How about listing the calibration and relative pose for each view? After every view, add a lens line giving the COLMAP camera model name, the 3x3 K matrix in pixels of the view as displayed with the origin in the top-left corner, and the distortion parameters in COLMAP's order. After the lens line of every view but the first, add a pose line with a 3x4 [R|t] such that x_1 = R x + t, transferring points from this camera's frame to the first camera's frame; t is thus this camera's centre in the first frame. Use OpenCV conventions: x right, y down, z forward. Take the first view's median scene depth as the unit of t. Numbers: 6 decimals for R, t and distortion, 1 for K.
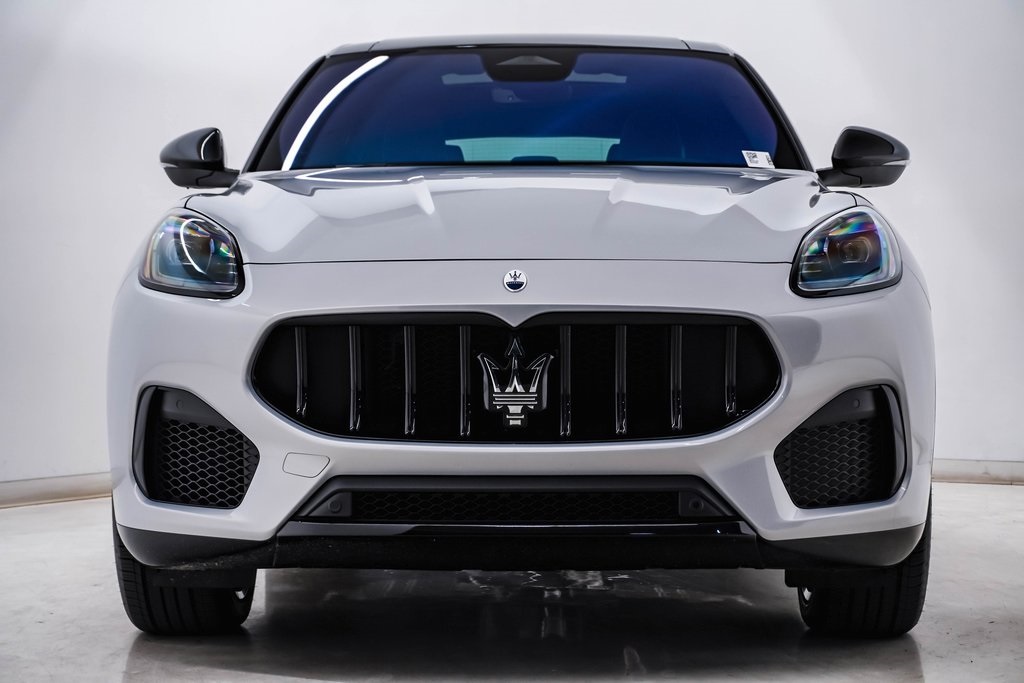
lens RADIAL K [[2214.9, 0, 512.0], [0, 2214.9, 341.5], [0, 0, 1]] dist [-0.006040, 0.201155]
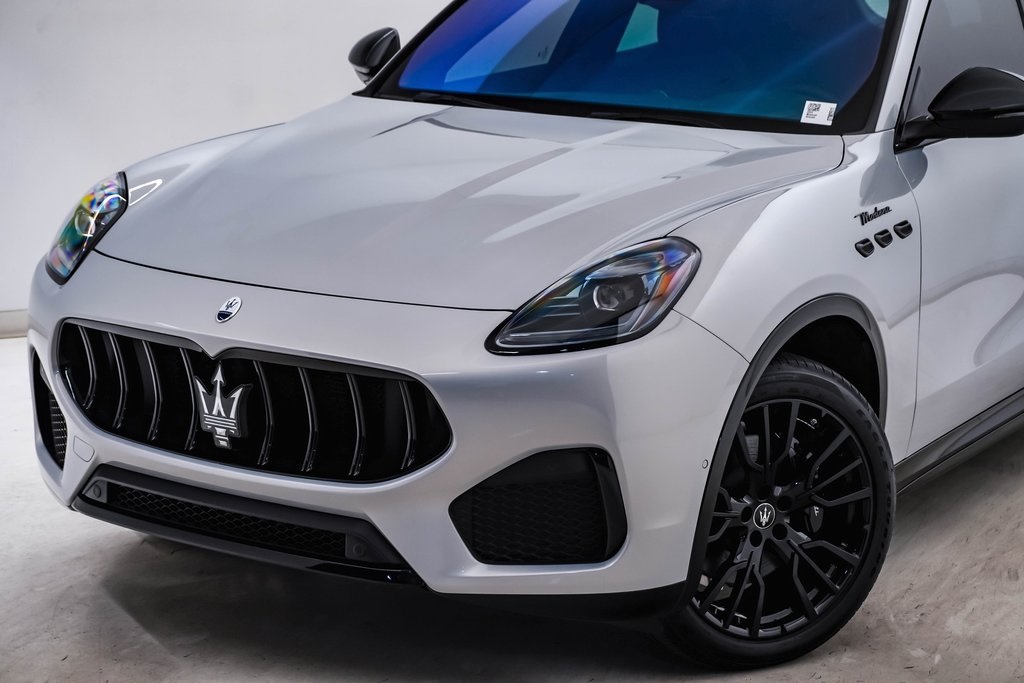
lens RADIAL K [[2214.9, 0, 512.0], [0, 2214.9, 341.5], [0, 0, 1]] dist [-0.006040, 0.201155]
pose [[0.839226, 0.132168, -0.527476, 0.664246], [-0.033469, 0.980728, 0.192488, -0.217551], [0.542751, -0.143887, 0.827476, 0.206994]]
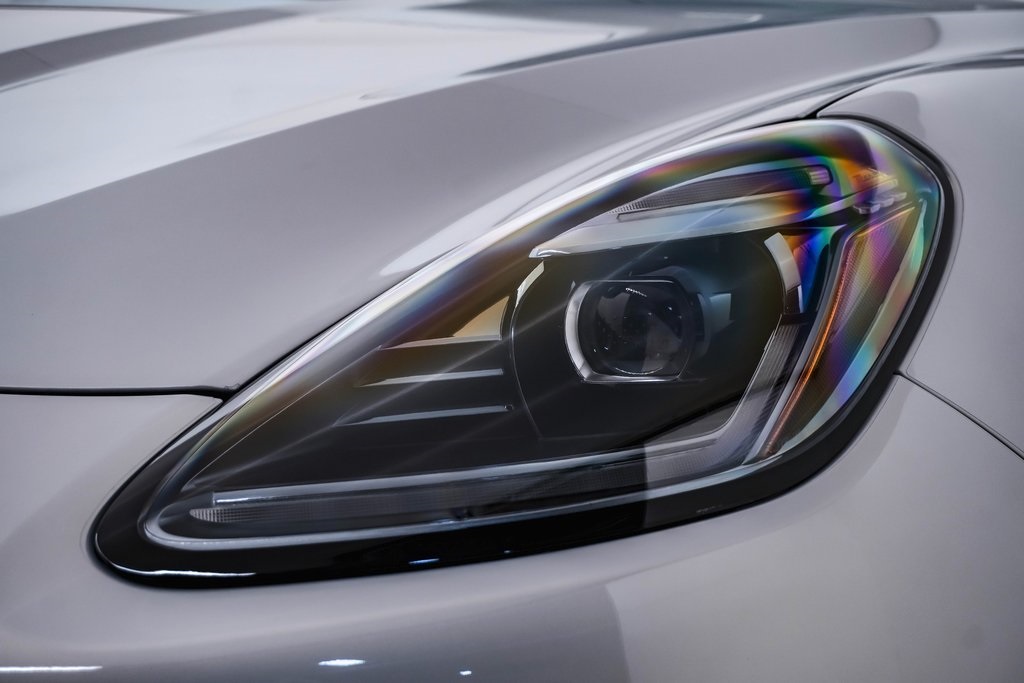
lens RADIAL K [[2214.9, 0, 512.0], [0, 2214.9, 341.5], [0, 0, 1]] dist [-0.006040, 0.201155]
pose [[0.884998, 0.062714, -0.461353, 0.264668], [-0.022012, 0.995415, 0.093088, -0.064918], [0.465075, -0.072228, 0.882320, 0.852139]]
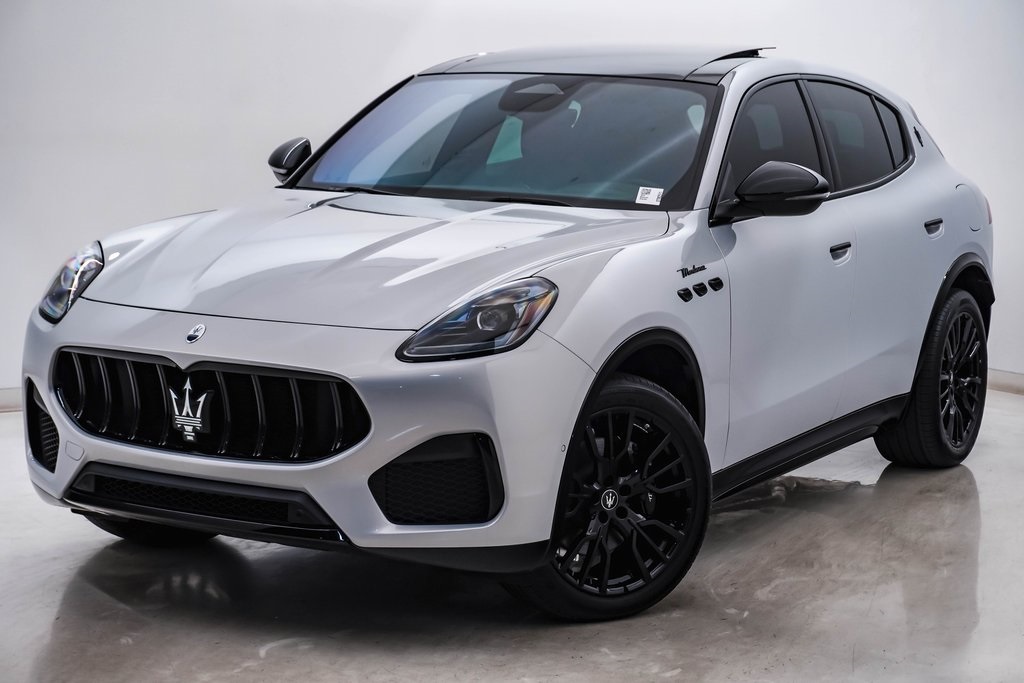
lens RADIAL K [[2214.9, 0, 512.0], [0, 2214.9, 341.5], [0, 0, 1]] dist [-0.006040, 0.201155]
pose [[0.872325, 0.088452, -0.480859, 0.818324], [-0.037186, 0.992653, 0.115137, -0.185121], [0.487510, -0.082556, 0.869206, -0.080343]]
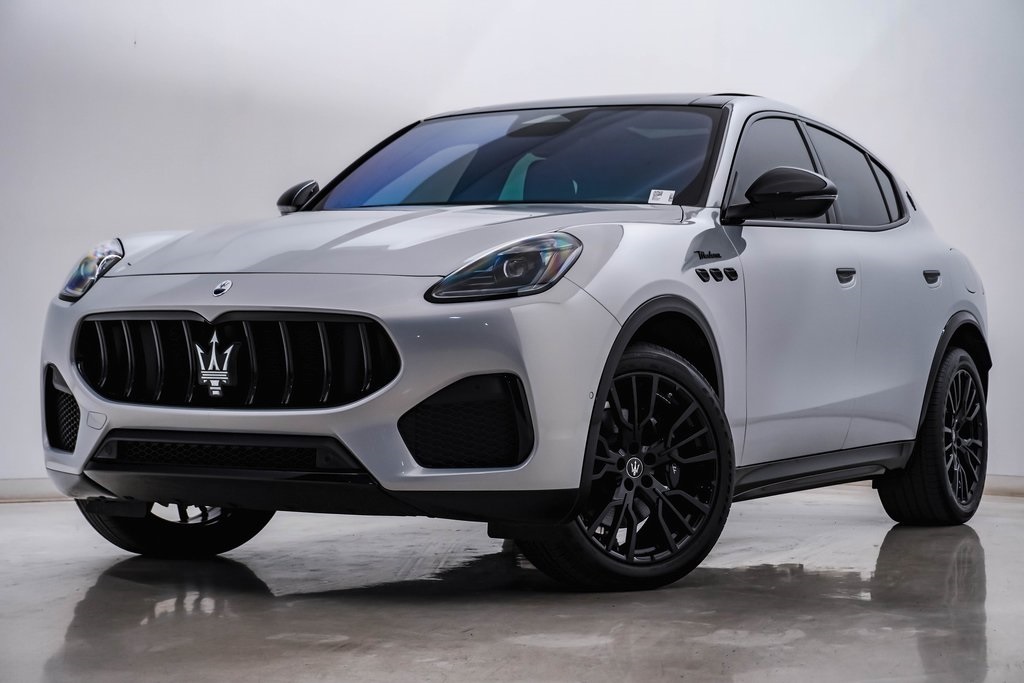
lens RADIAL K [[2214.9, 0, 512.0], [0, 2214.9, 341.5], [0, 0, 1]] dist [-0.006040, 0.201155]
pose [[0.882967, 0.012971, -0.469256, 0.792015], [-0.024957, 0.999502, -0.019332, 0.026777], [0.468771, 0.028781, 0.882851, -0.110787]]
